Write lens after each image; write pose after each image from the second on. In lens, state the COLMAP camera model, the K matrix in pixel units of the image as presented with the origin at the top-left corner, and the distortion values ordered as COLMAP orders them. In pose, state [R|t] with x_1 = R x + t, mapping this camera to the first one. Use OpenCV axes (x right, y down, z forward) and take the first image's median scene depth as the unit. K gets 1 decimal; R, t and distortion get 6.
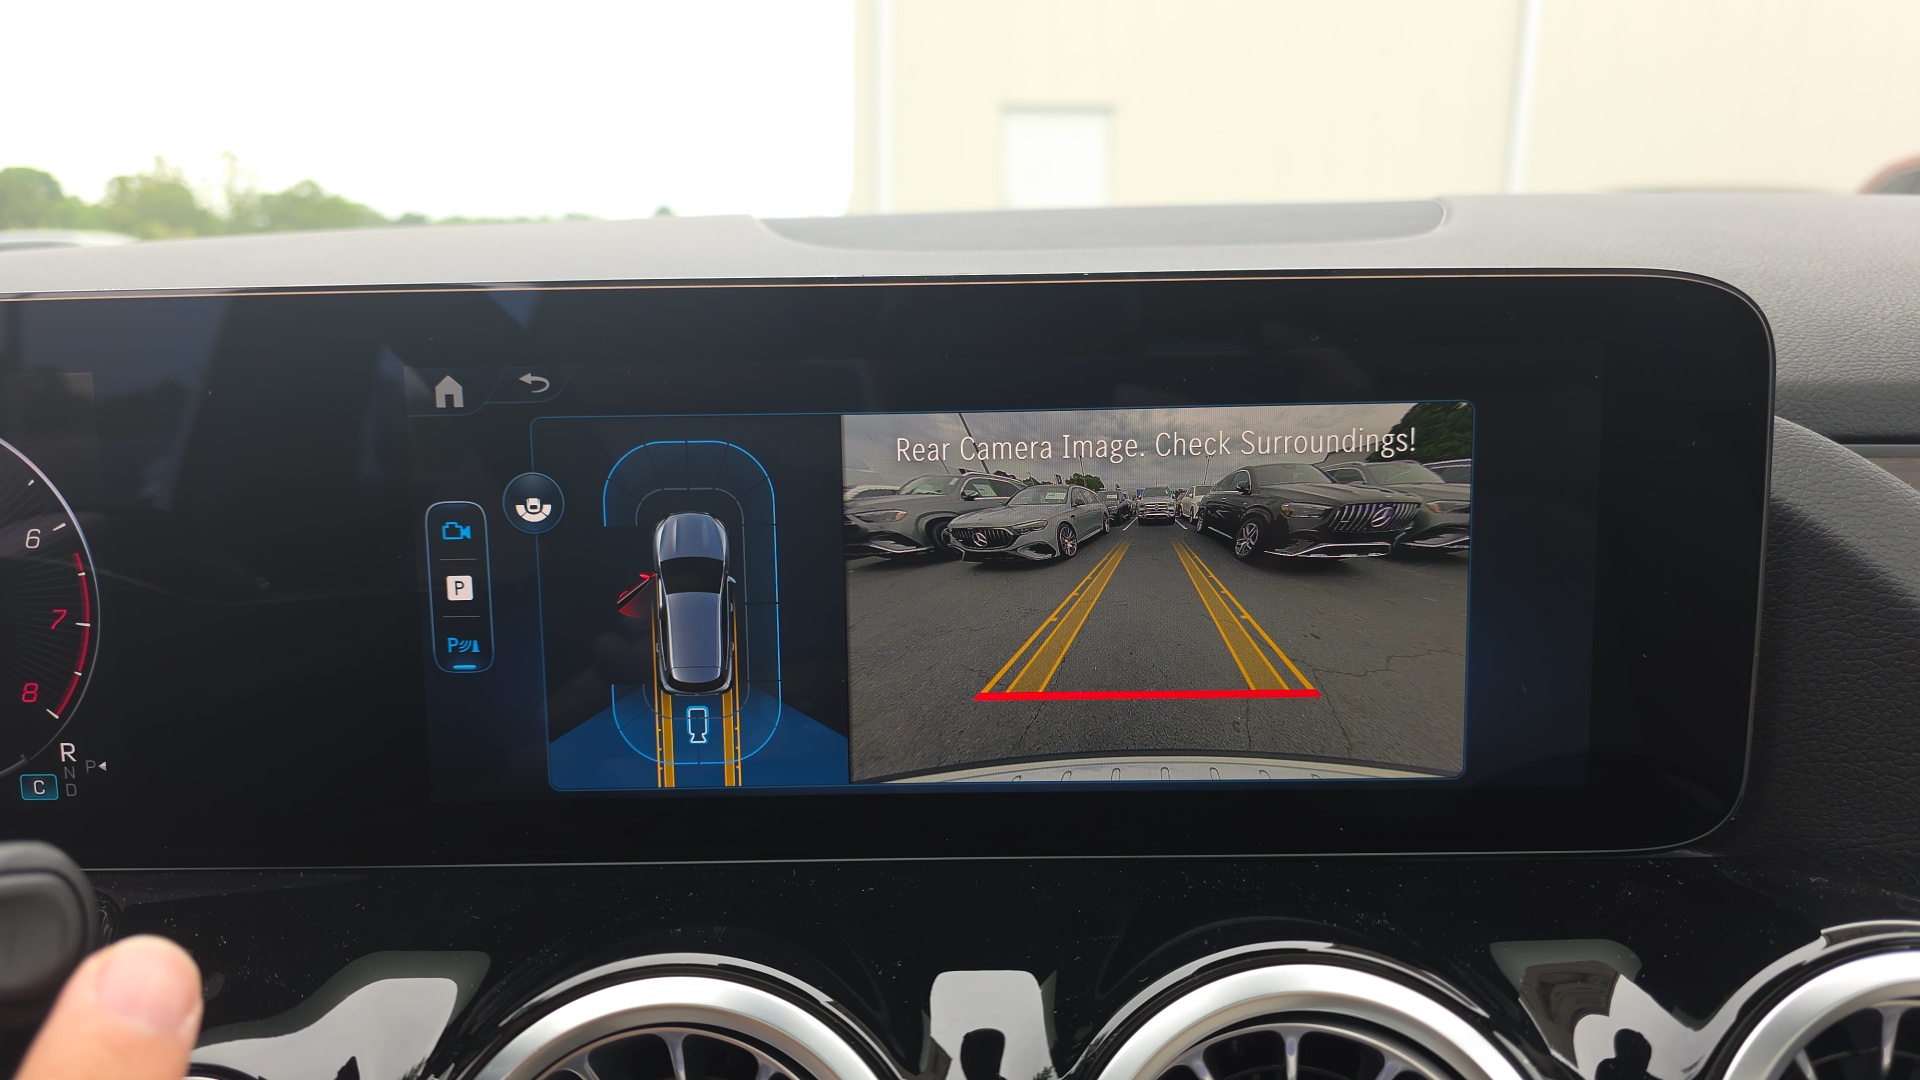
lens RADIAL K [[1384.1, 0, 960.4], [0, 1384.1, 540.3], [0, 0, 1]] dist [0.006503, -0.036507]
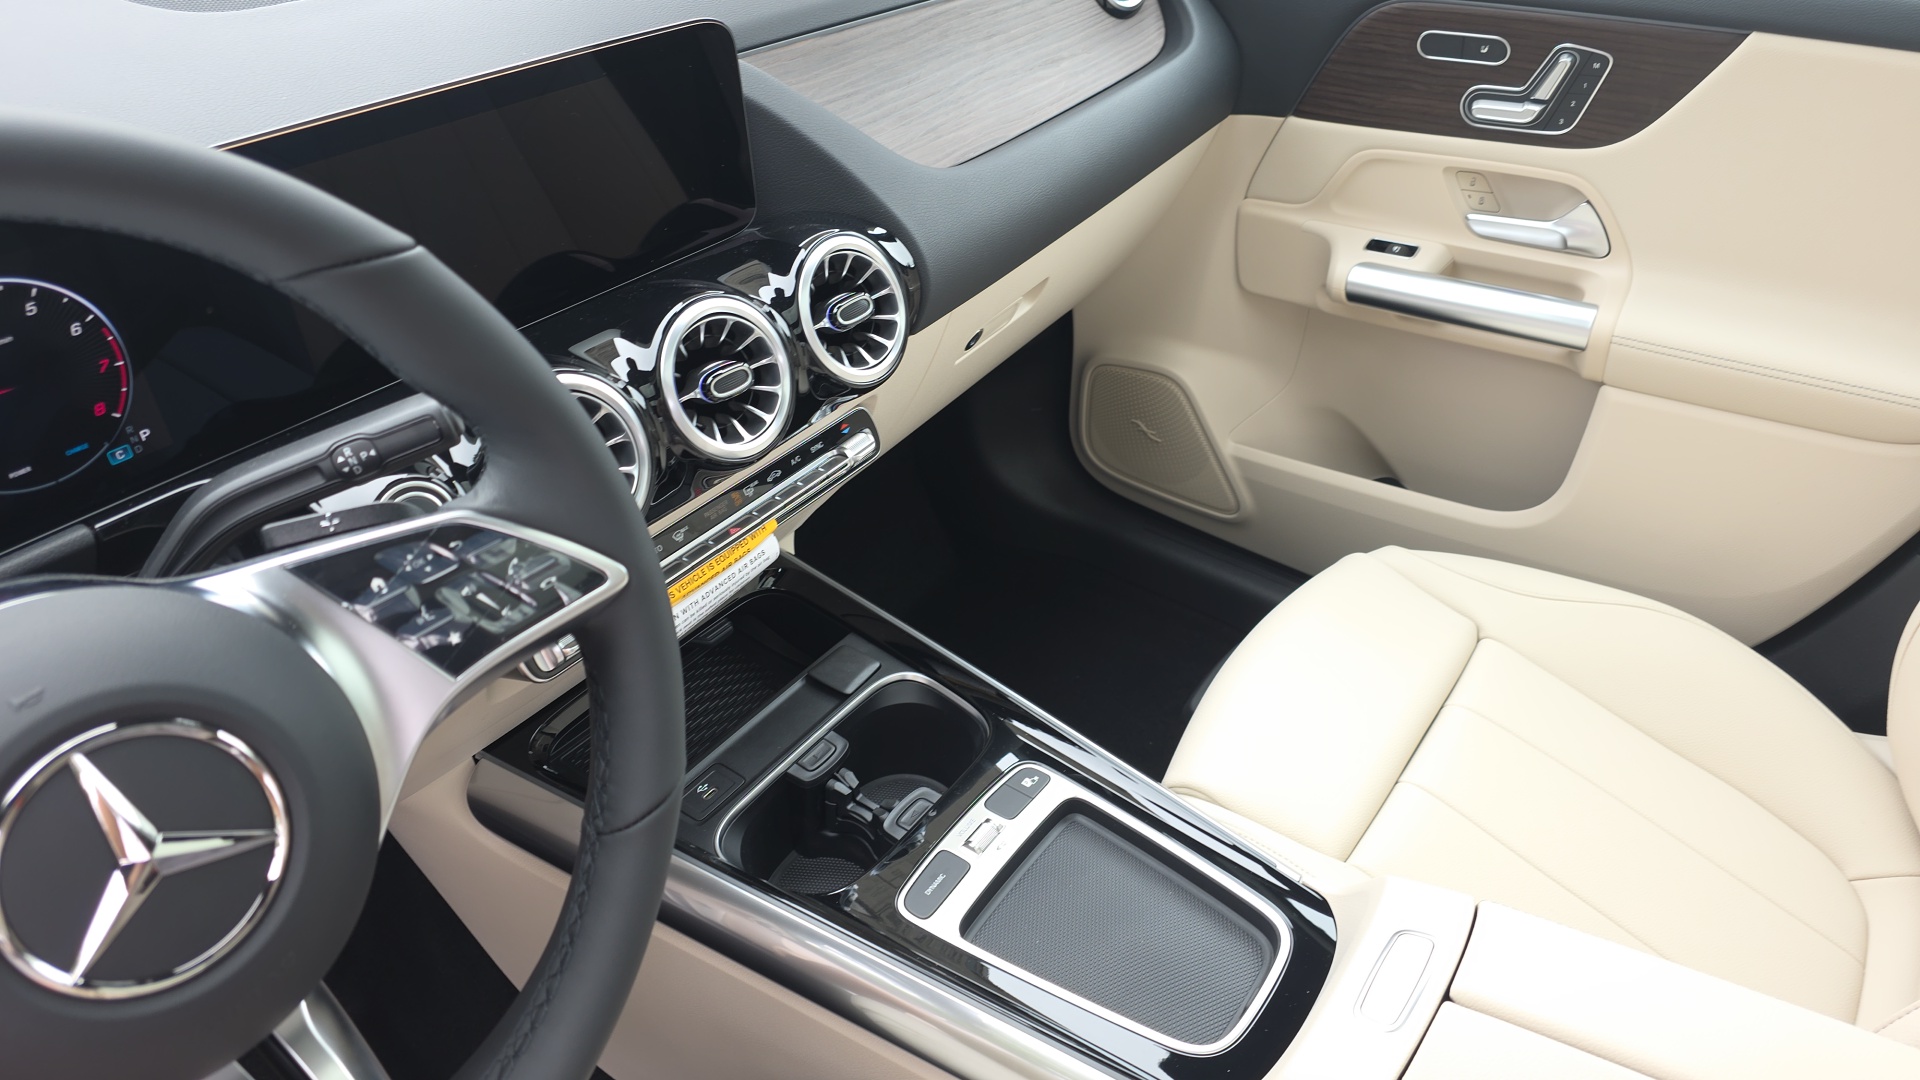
lens RADIAL K [[1309.7, 0, 984.2], [0, 1309.7, 507.3], [0, 0, 1]] dist [0.048171, -0.042146]
pose [[0.571692, -0.439924, 0.692557, -1.305747], [0.125827, 0.881124, 0.455838, -0.443898], [-0.810762, -0.173456, 0.559086, -1.003918]]
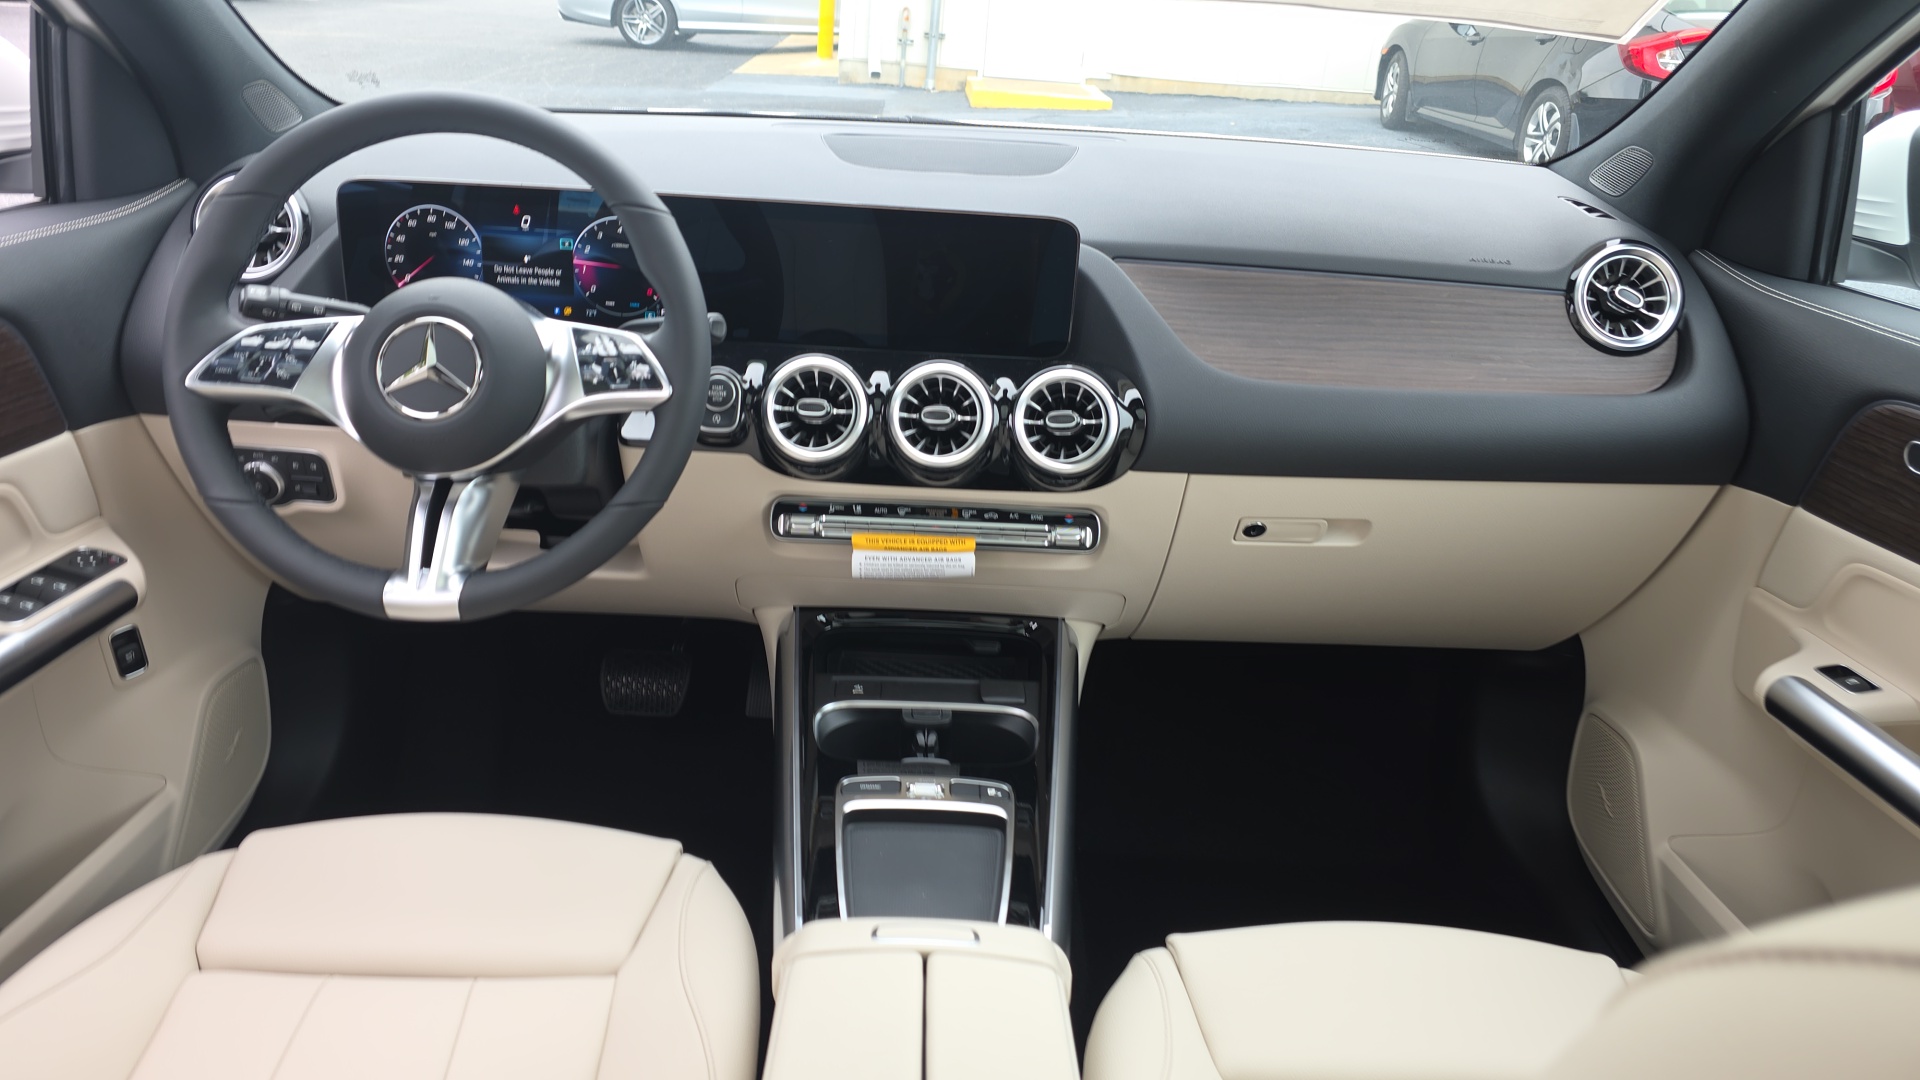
lens RADIAL K [[1299.9, 0, 938.0], [0, 1299.9, 497.4], [0, 0, 1]] dist [0.093192, -0.099614]
pose [[0.997372, 0.068450, 0.023745, 0.117129], [-0.071631, 0.980797, 0.181400, -0.055309], [-0.010873, -0.182624, 0.983123, -2.912909]]
